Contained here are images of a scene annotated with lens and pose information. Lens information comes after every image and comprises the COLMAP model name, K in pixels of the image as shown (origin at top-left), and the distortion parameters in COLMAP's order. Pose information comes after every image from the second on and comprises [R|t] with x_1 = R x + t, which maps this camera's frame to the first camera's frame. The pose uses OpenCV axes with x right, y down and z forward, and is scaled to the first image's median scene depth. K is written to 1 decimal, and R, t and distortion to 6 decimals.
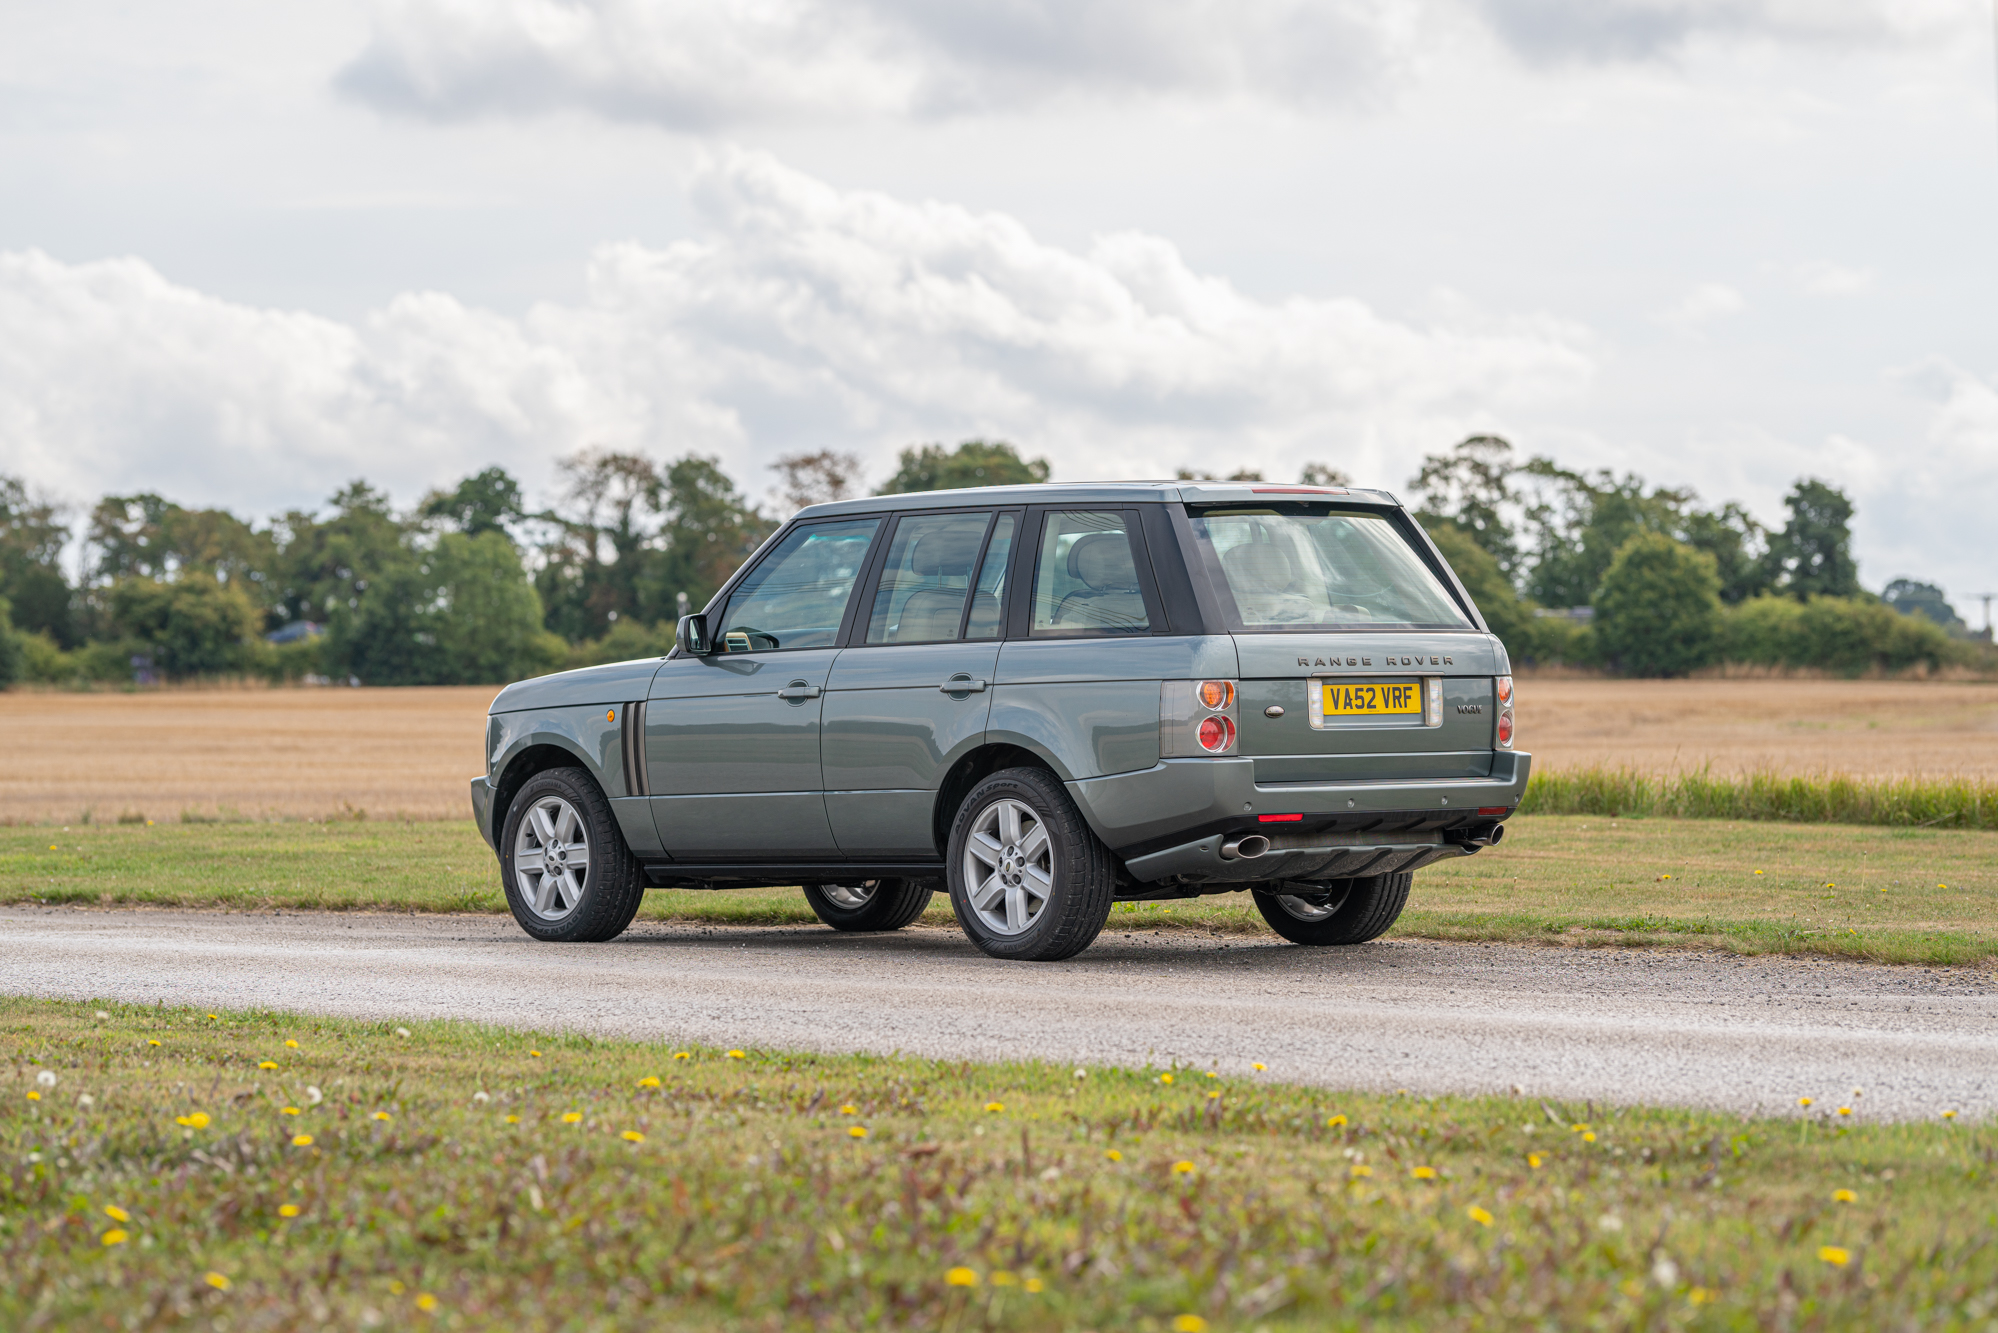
lens RADIAL K [[6219.4, 0, 999.0], [0, 6219.4, 666.5], [0, 0, 1]] dist [-0.070063, -0.475130]
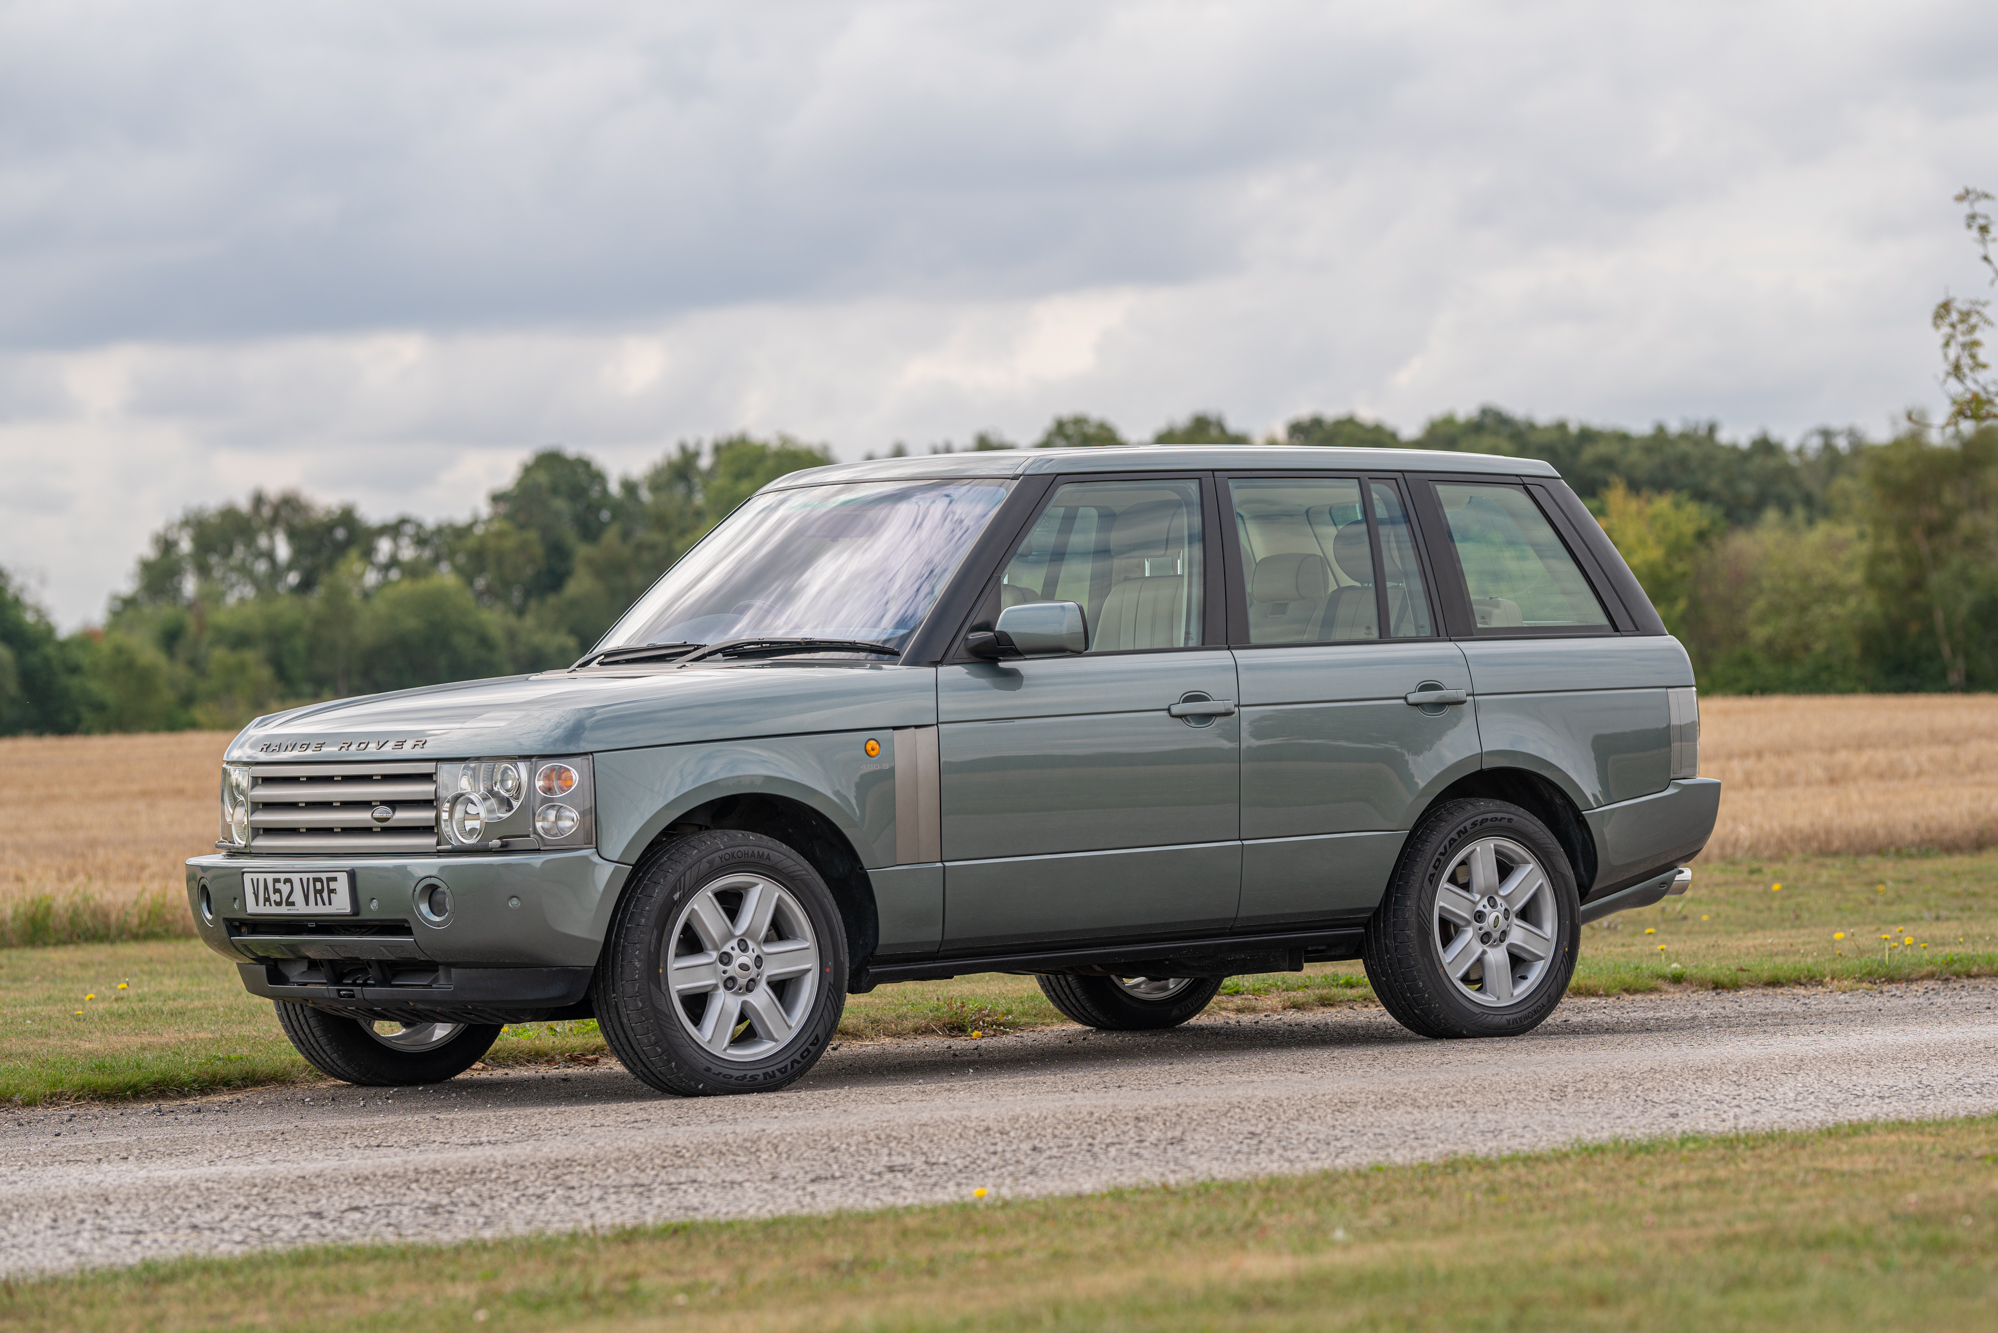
lens RADIAL K [[6219.4, 0, 999.0], [0, 6219.4, 666.5], [0, 0, 1]] dist [-0.070063, -0.475130]
pose [[0.018699, 0.021042, 0.999604, -0.797586], [0.023264, 0.999499, -0.021475, 0.014974], [-0.999554, 0.023657, 0.018200, 1.046331]]
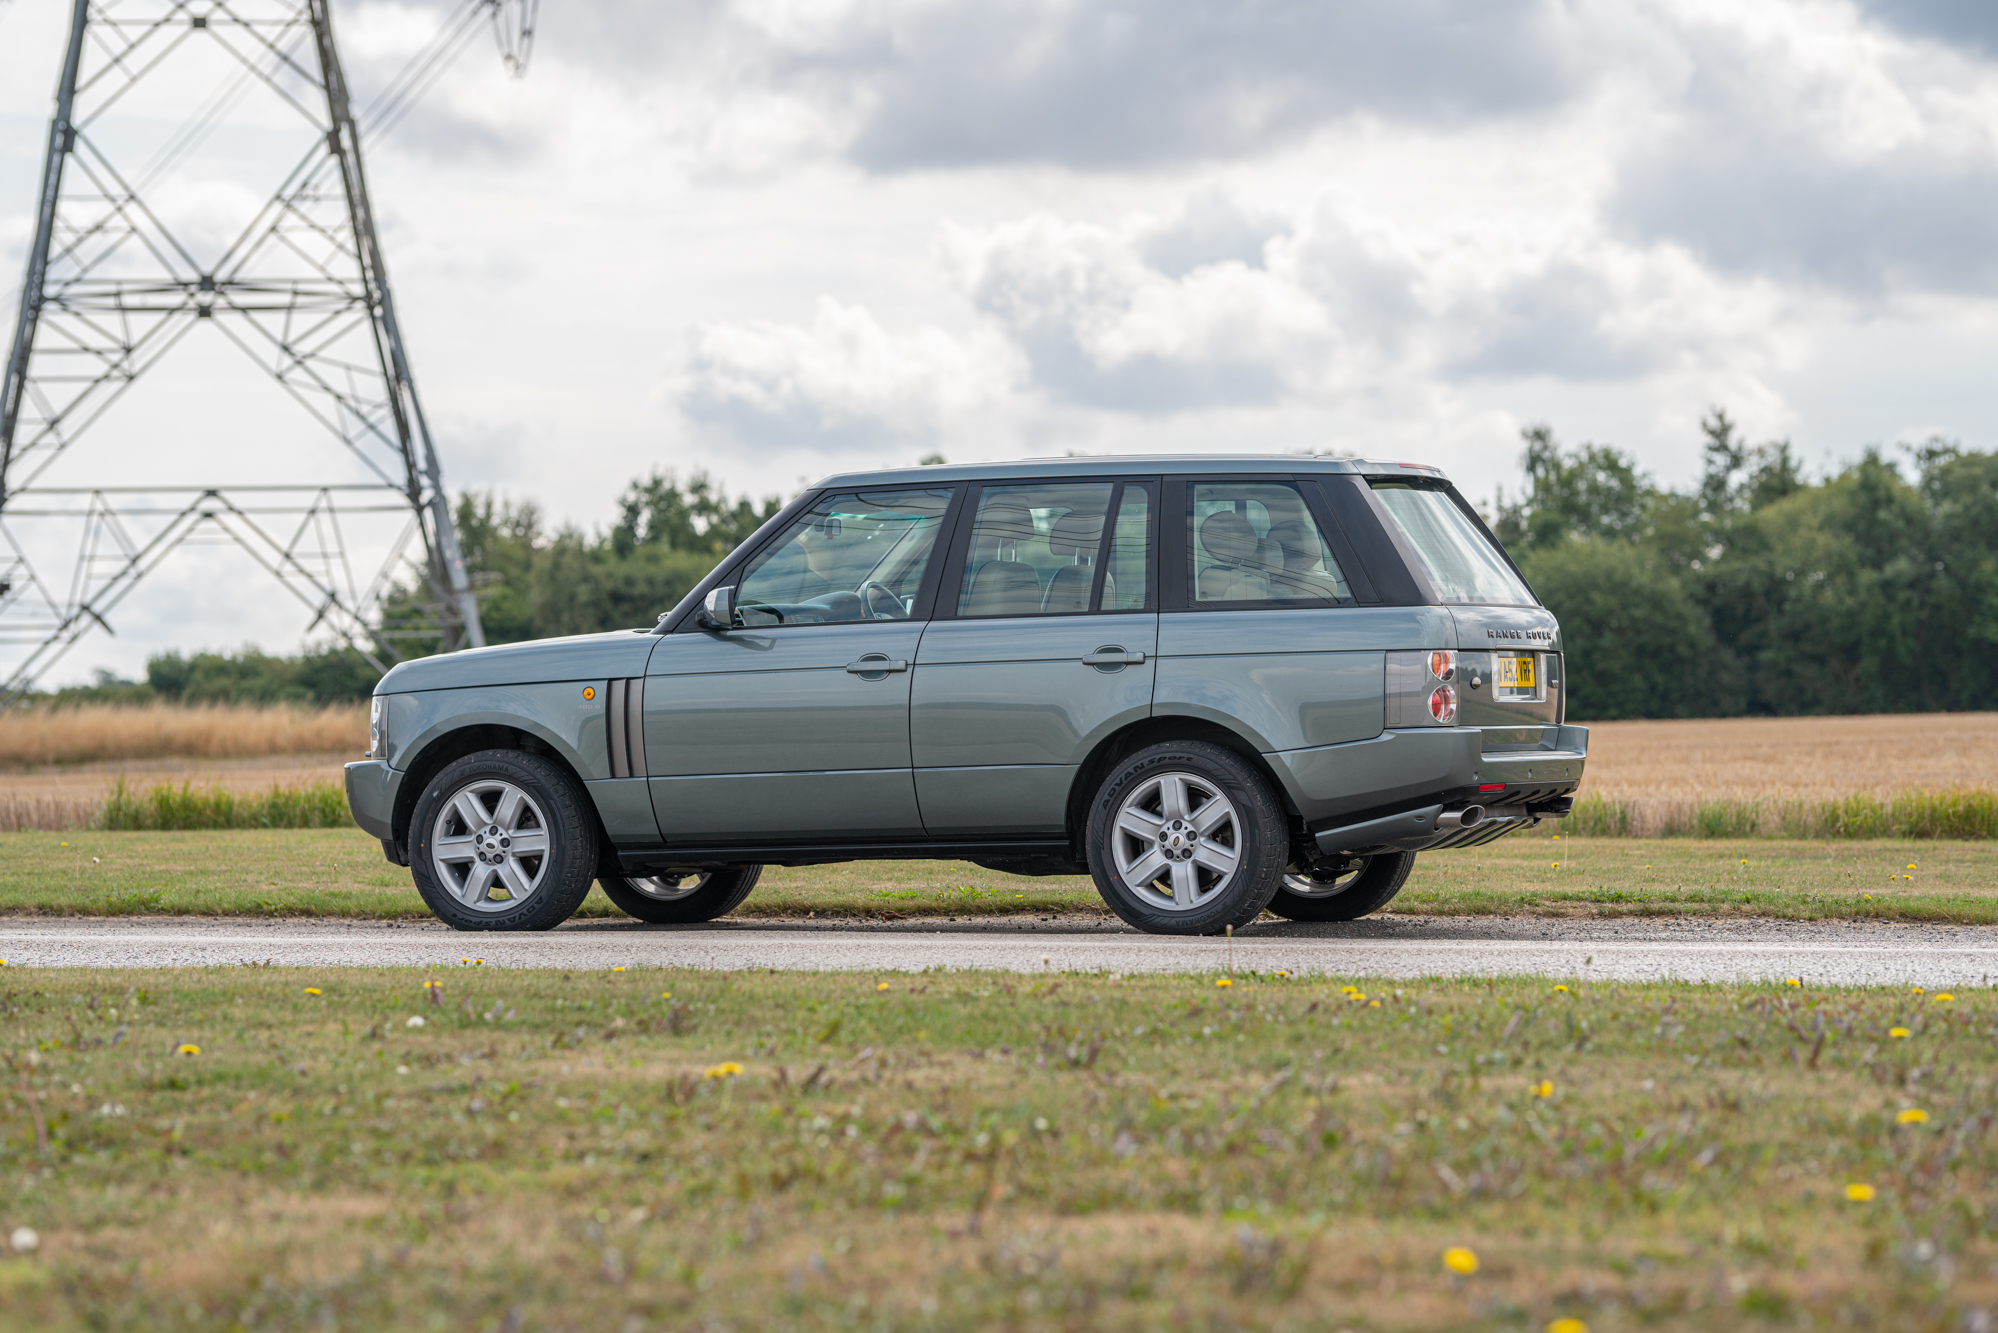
lens RADIAL K [[6219.4, 0, 999.0], [0, 6219.4, 666.5], [0, 0, 1]] dist [-0.070063, -0.475130]
pose [[0.899921, 0.000971, 0.436052, -0.450886], [0.002227, 0.999974, -0.006821, 0.011151], [-0.436047, 0.007109, 0.899896, 0.128357]]
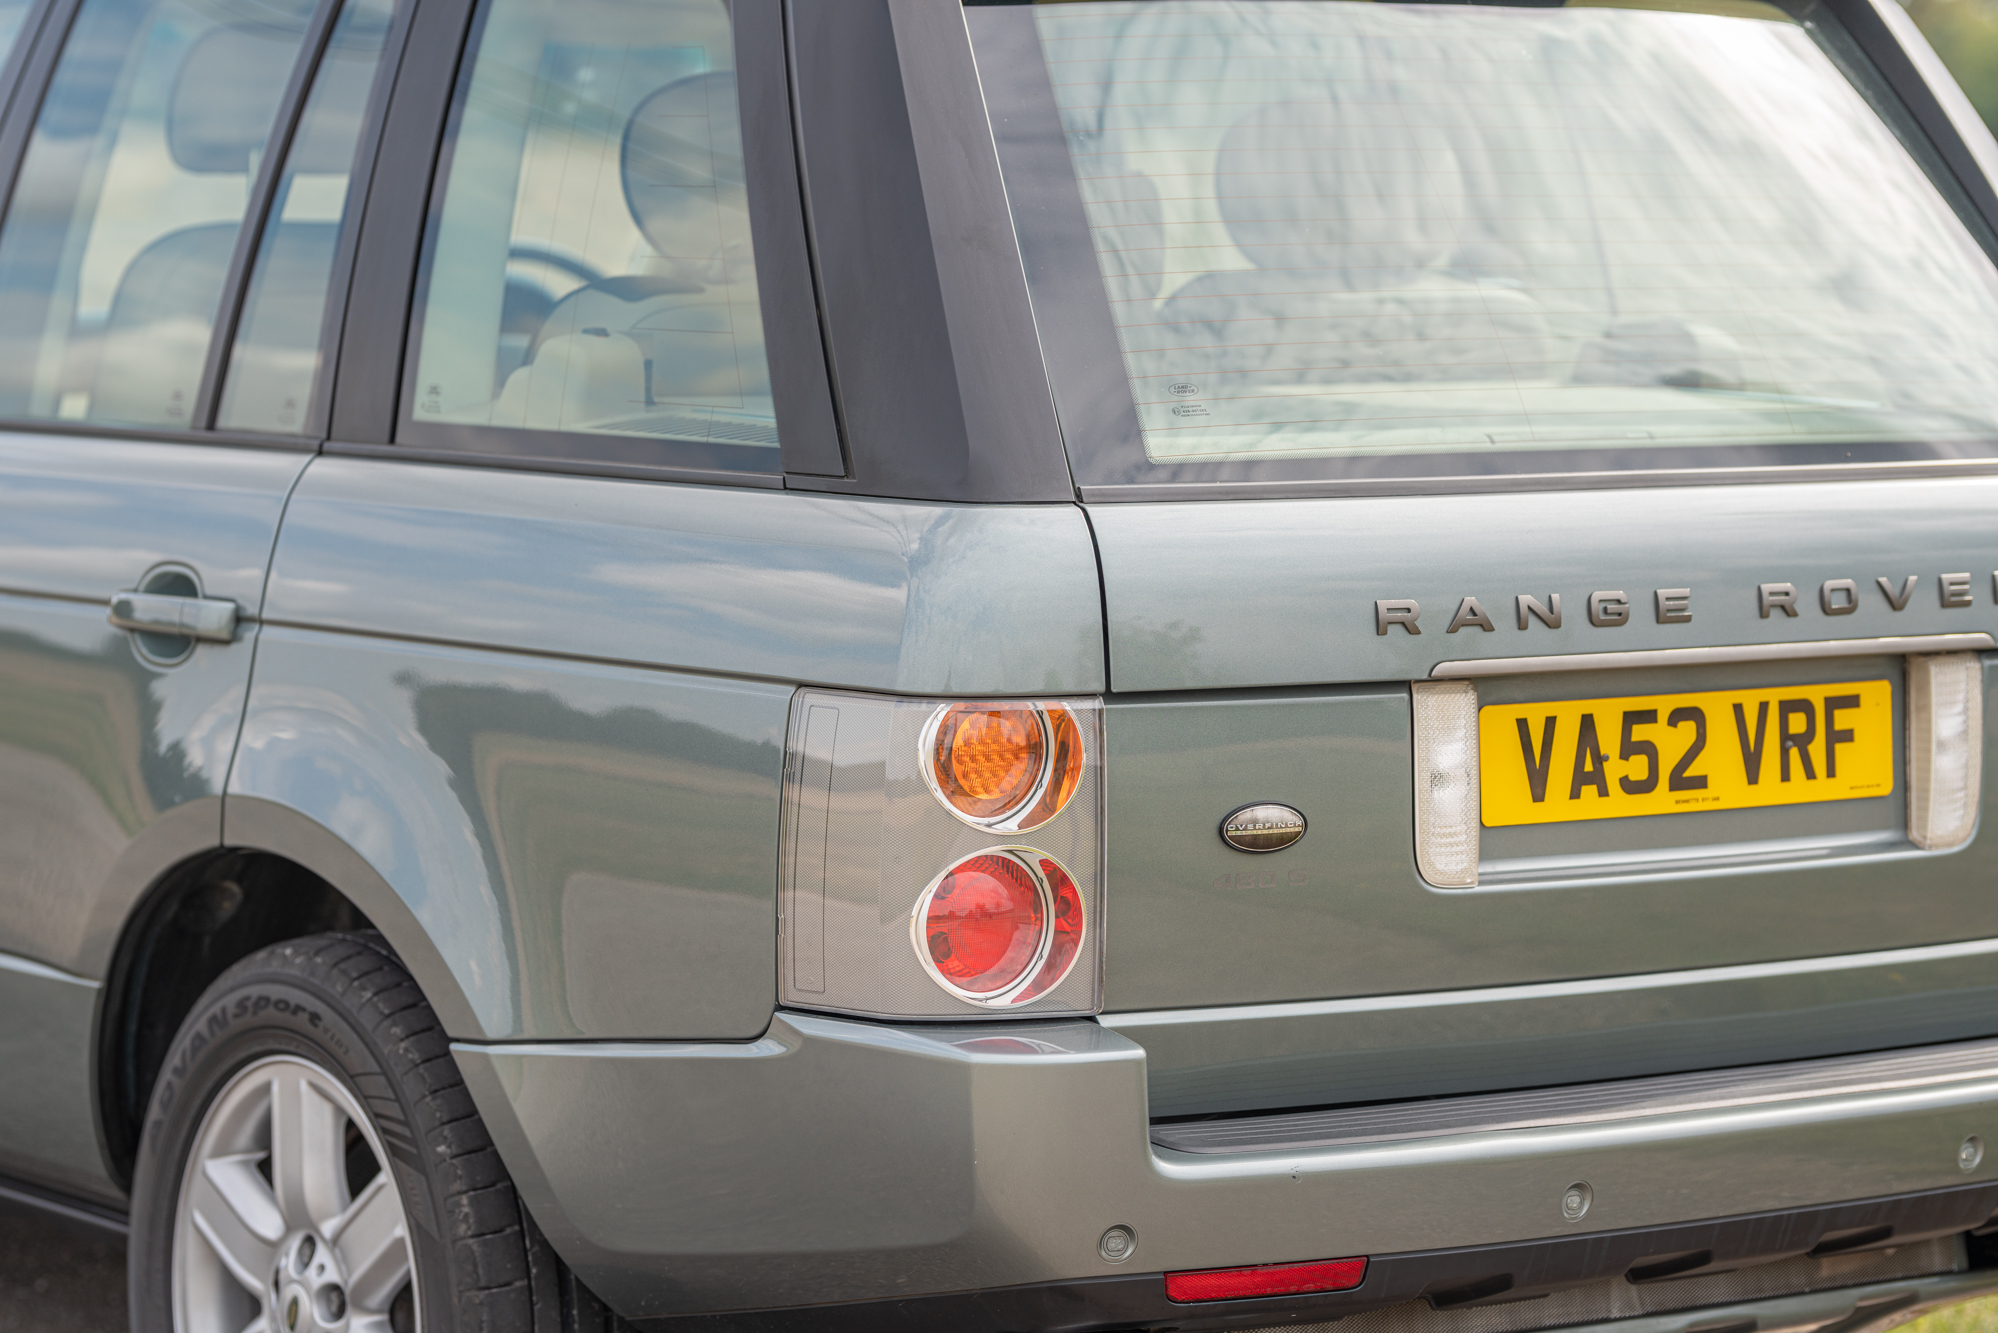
lens RADIAL K [[6219.4, 0, 999.0], [0, 6219.4, 666.5], [0, 0, 1]] dist [-0.070063, -0.475130]
pose [[0.994715, 0.035406, -0.096374, 0.055646], [-0.026721, 0.995586, 0.089965, -0.019710], [0.099134, -0.086915, 0.991271, 0.742165]]
